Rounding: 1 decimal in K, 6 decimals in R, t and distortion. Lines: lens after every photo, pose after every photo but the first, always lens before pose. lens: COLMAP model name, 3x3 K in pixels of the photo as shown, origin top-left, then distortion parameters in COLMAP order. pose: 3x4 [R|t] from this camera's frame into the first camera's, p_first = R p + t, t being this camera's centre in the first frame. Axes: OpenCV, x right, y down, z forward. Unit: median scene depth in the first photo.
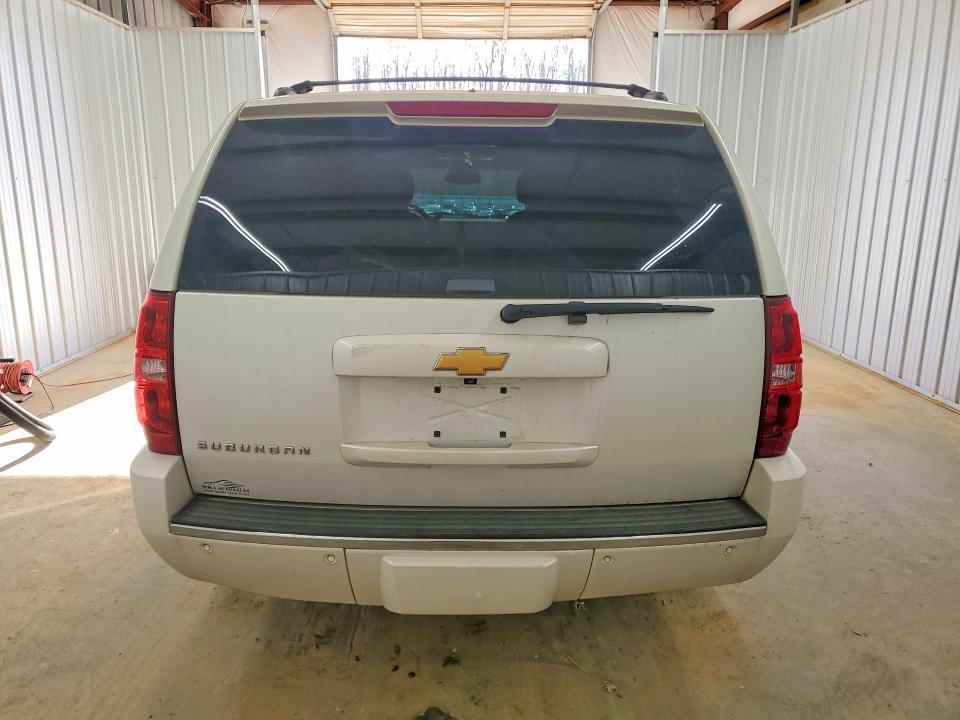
lens RADIAL K [[747.3, 0, 480.0], [0, 747.3, 360.0], [0, 0, 1]] dist [0.012315, 0.010794]
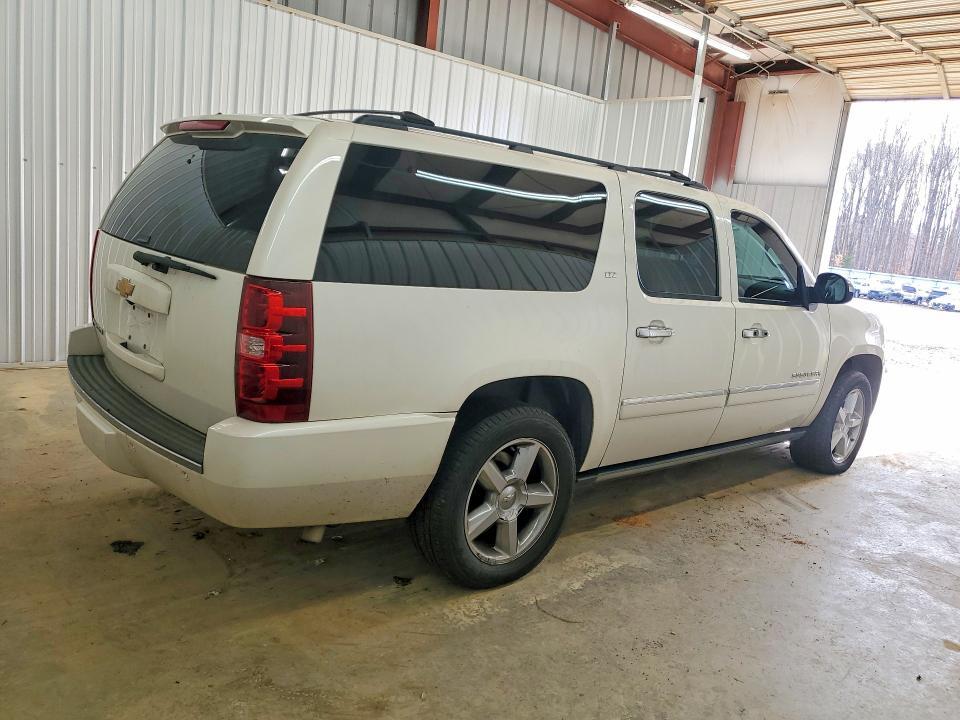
lens RADIAL K [[747.3, 0, 480.0], [0, 747.3, 360.0], [0, 0, 1]] dist [0.012315, 0.010794]
pose [[0.656233, 0.207537, -0.725456, 0.873200], [-0.275624, 0.960925, 0.025576, -0.050936], [0.702417, 0.183169, 0.687793, 0.279129]]
